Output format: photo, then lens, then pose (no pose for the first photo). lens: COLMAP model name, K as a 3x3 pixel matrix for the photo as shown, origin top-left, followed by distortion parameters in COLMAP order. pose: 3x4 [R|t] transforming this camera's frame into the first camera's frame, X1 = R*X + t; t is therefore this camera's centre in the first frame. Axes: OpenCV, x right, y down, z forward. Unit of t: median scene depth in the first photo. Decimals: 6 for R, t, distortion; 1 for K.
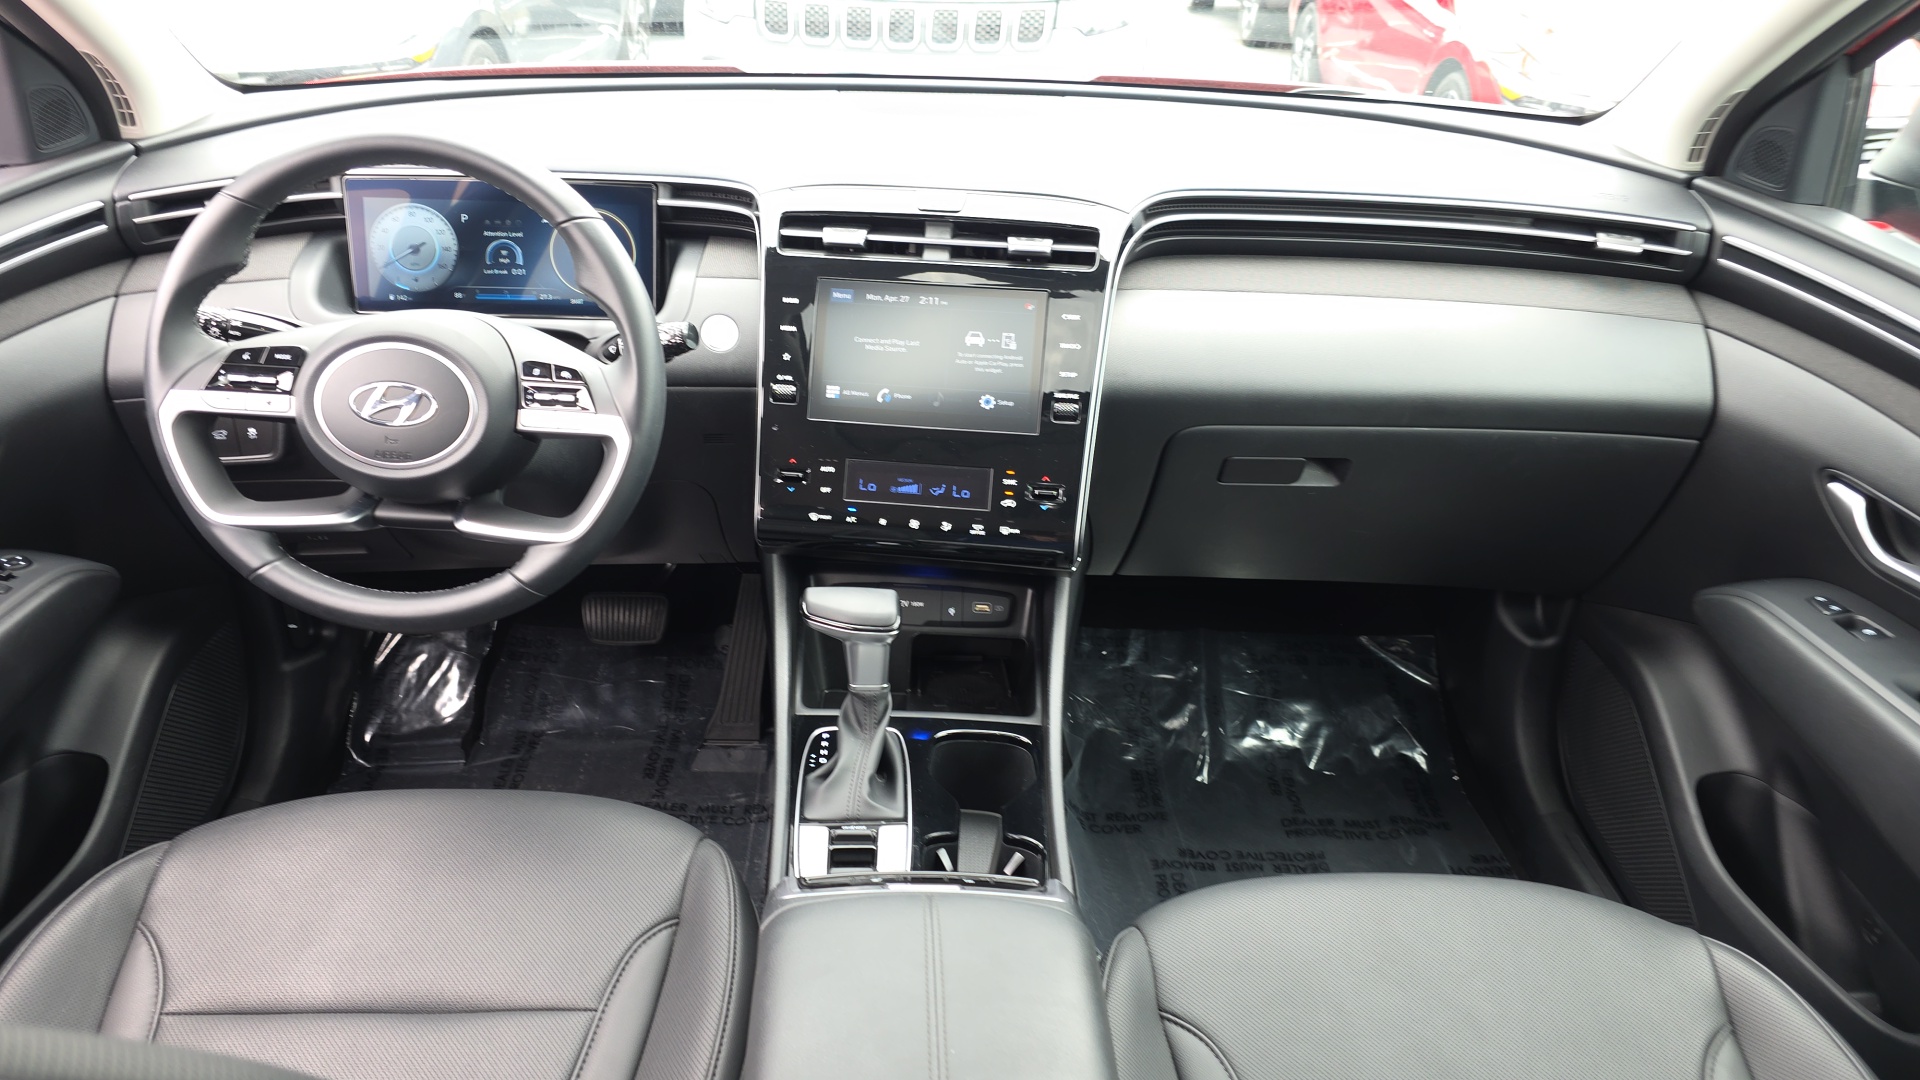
lens RADIAL K [[1304.5, 0, 944.5], [0, 1304.5, 531.0], [0, 0, 1]] dist [0.053011, -0.059403]
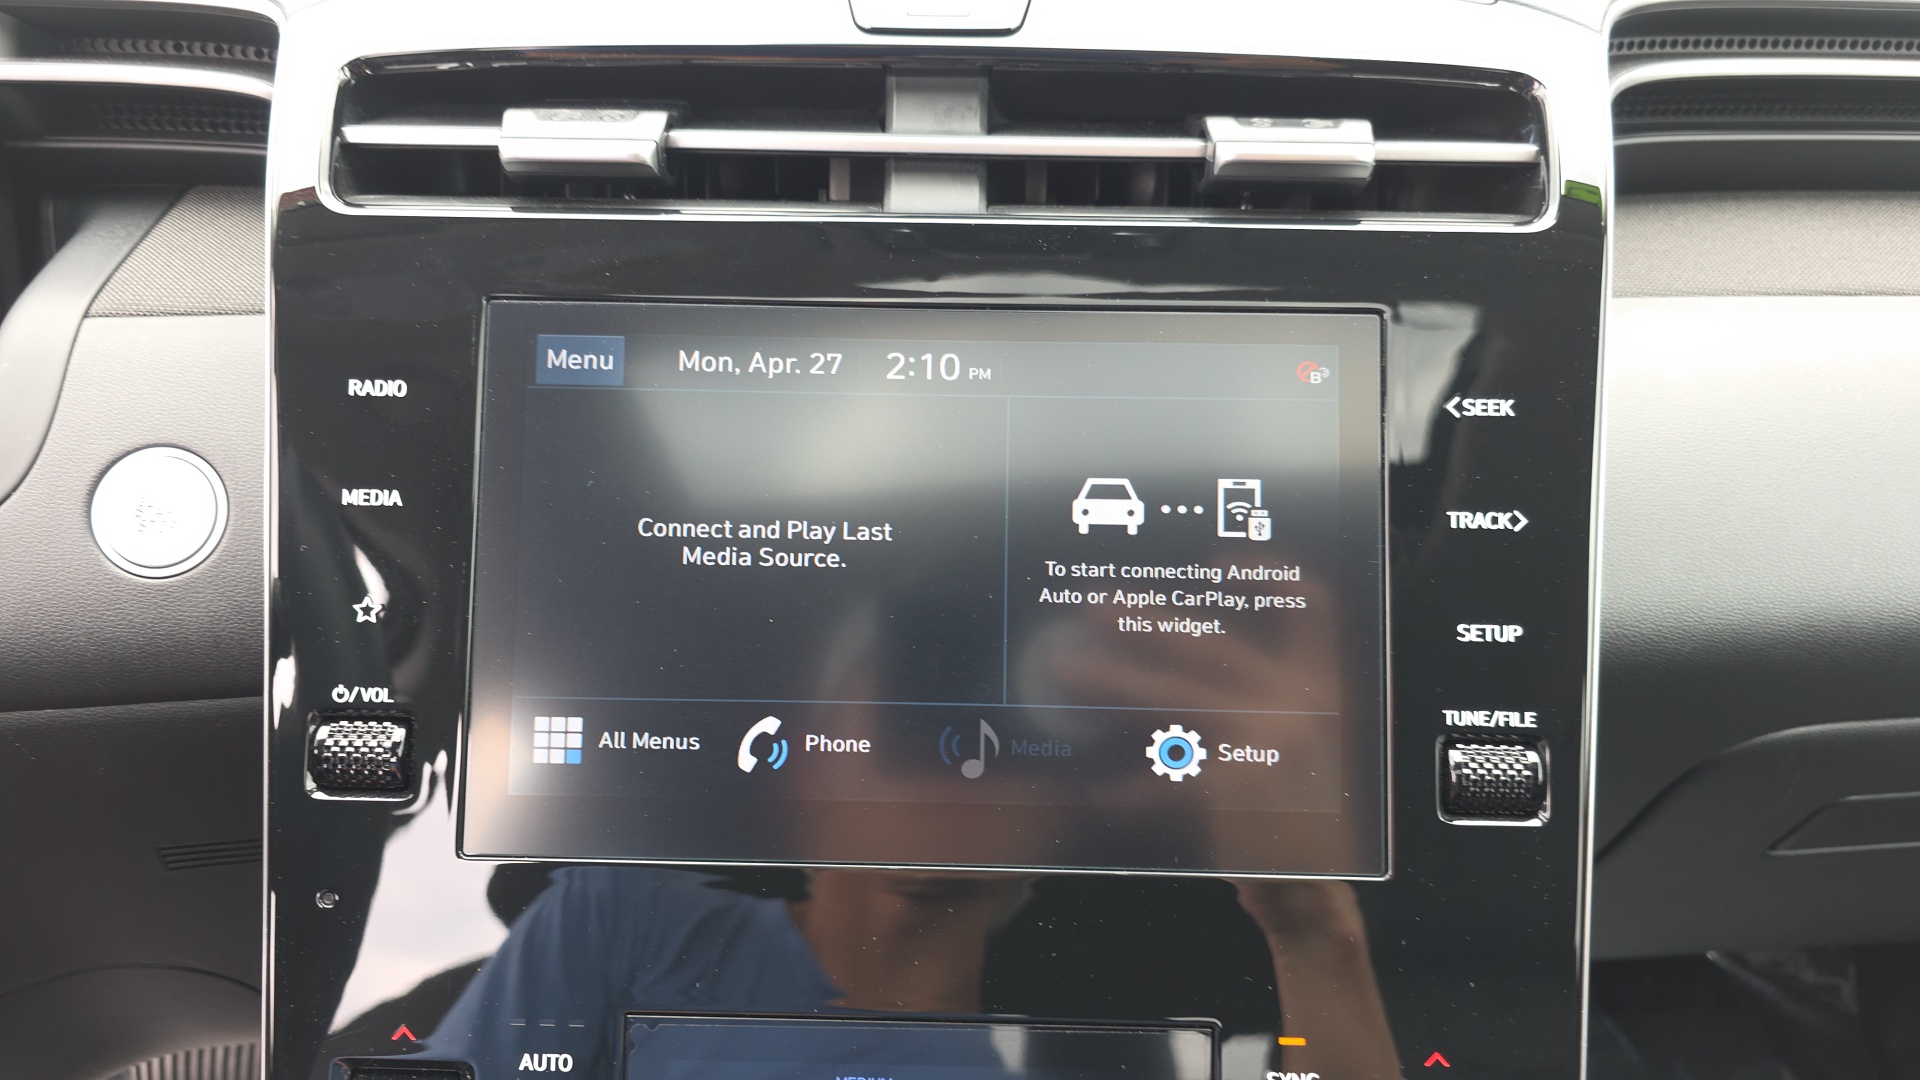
lens RADIAL K [[1386.0, 0, 925.5], [0, 1386.0, 491.2], [0, 0, 1]] dist [0.060993, -0.163606]
pose [[0.996147, -0.051763, 0.070800, -0.031098], [0.055100, 0.997420, -0.046011, -0.136994], [-0.068236, 0.049735, 0.996429, 0.716962]]
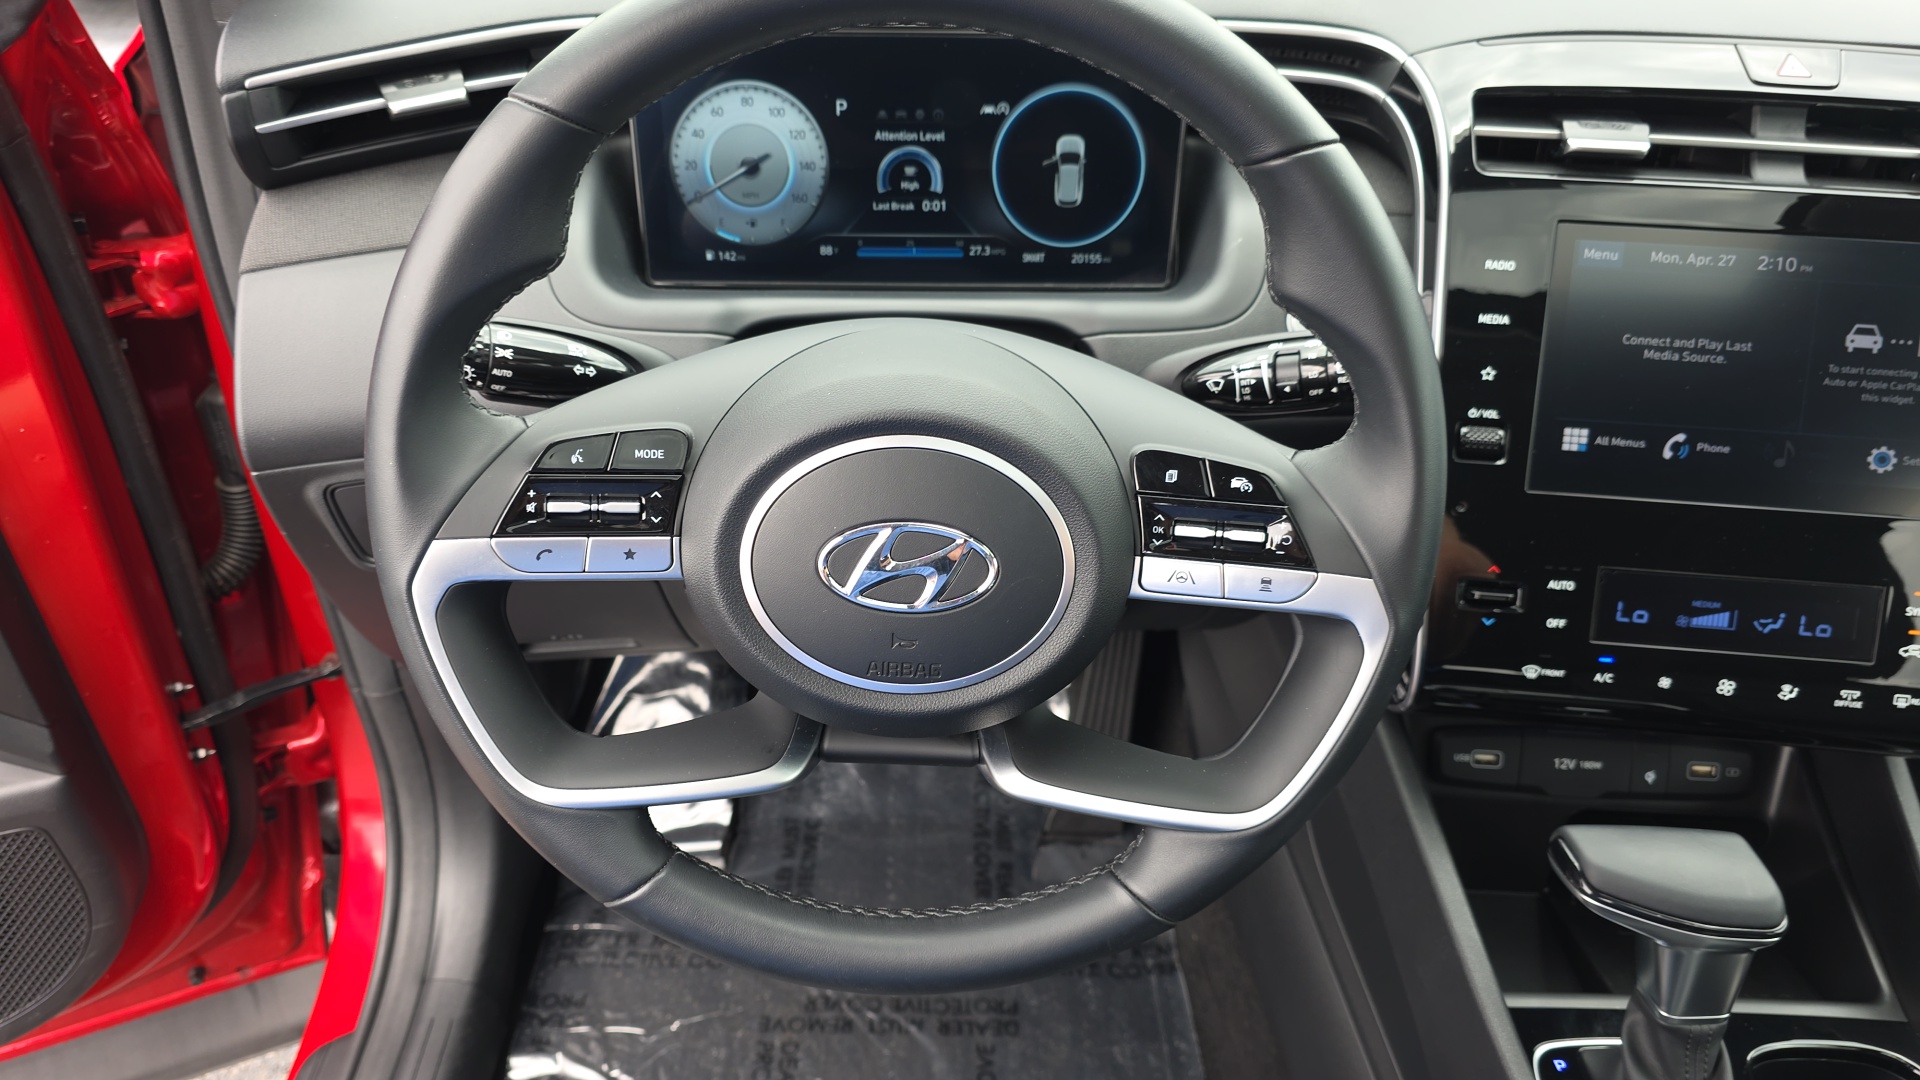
lens RADIAL K [[1302.7, 0, 947.0], [0, 1302.7, 556.5], [0, 0, 1]] dist [0.041325, -0.056259]
pose [[0.999905, -0.009994, -0.009463, -0.333507], [0.011294, 0.988750, 0.149152, -0.140778], [0.007866, -0.149244, 0.988769, 0.457163]]
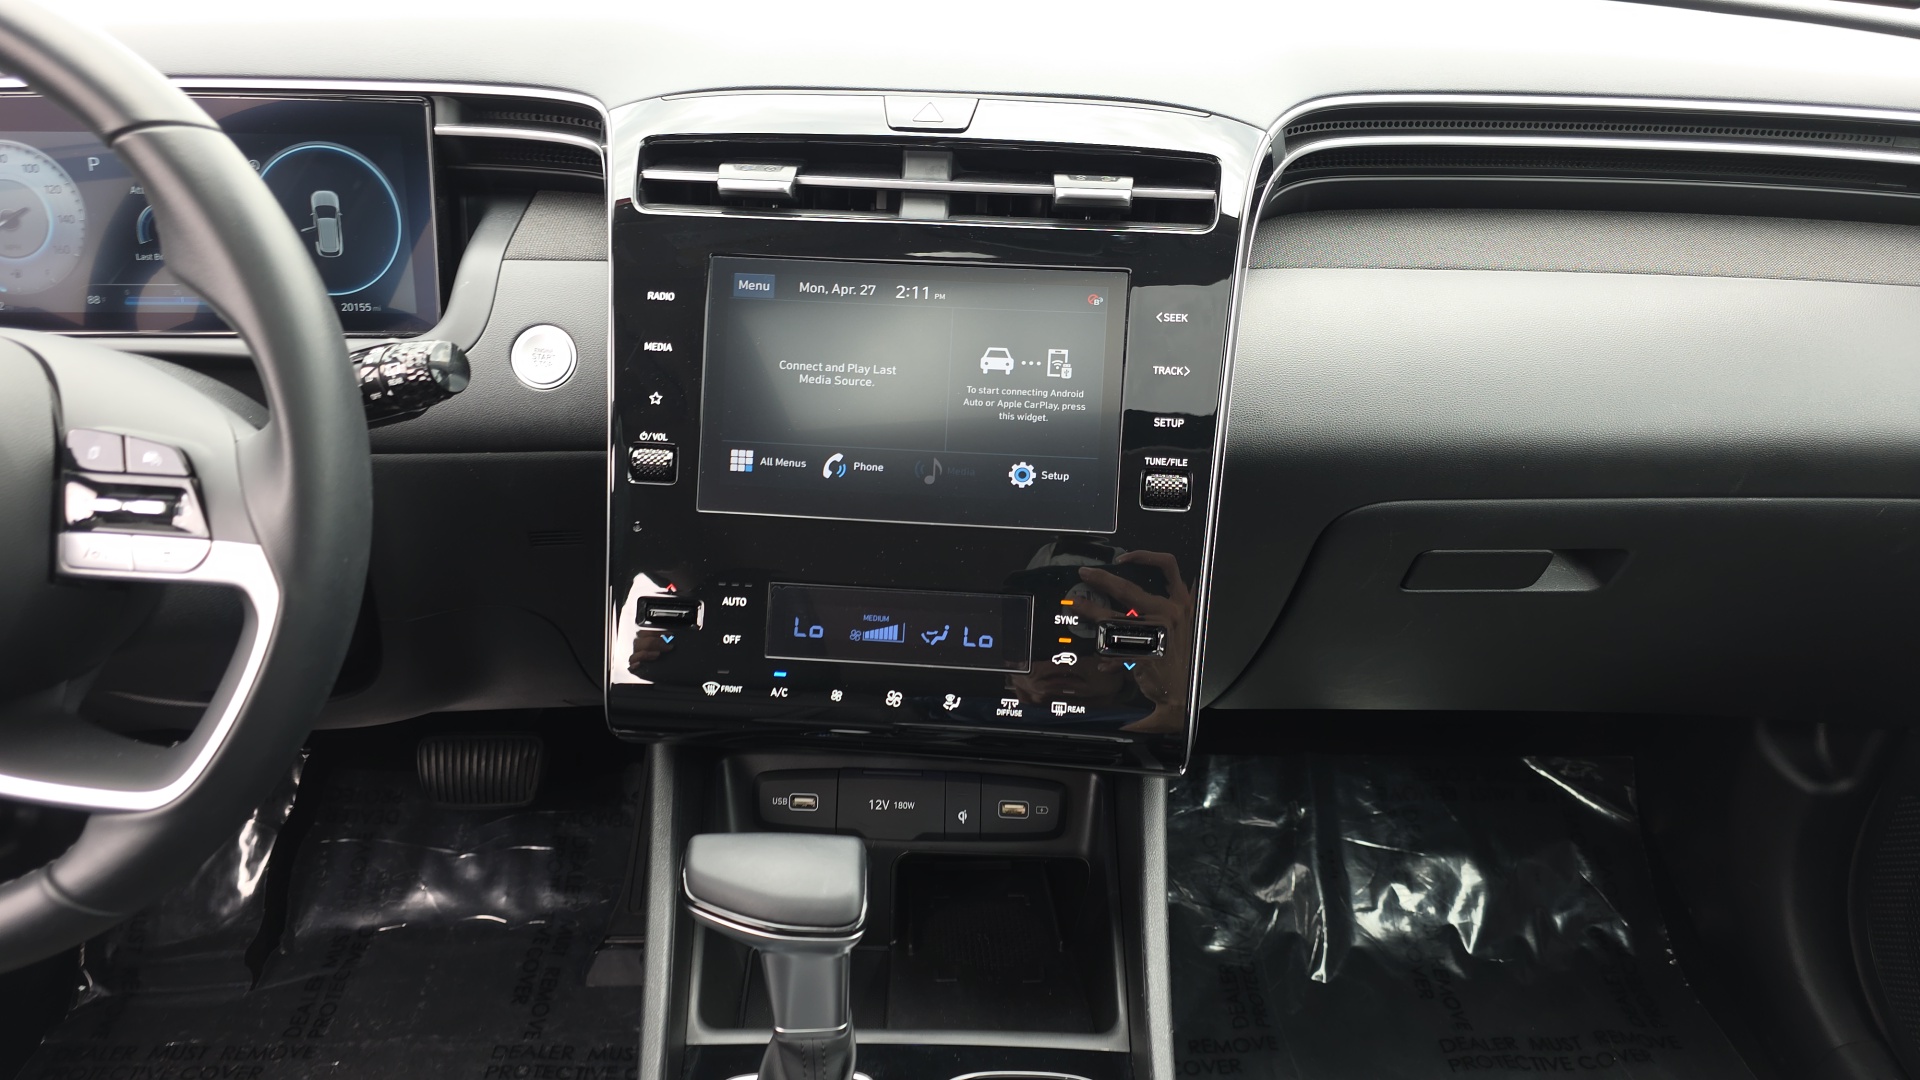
lens RADIAL K [[1296.1, 0, 958.6], [0, 1296.1, 565.4], [0, 0, 1]] dist [0.070673, -0.093656]
pose [[0.999639, -0.021580, 0.015982, -0.003395], [0.021200, 0.999498, 0.023564, -0.072678], [-0.016482, -0.023216, 0.999595, 0.442091]]
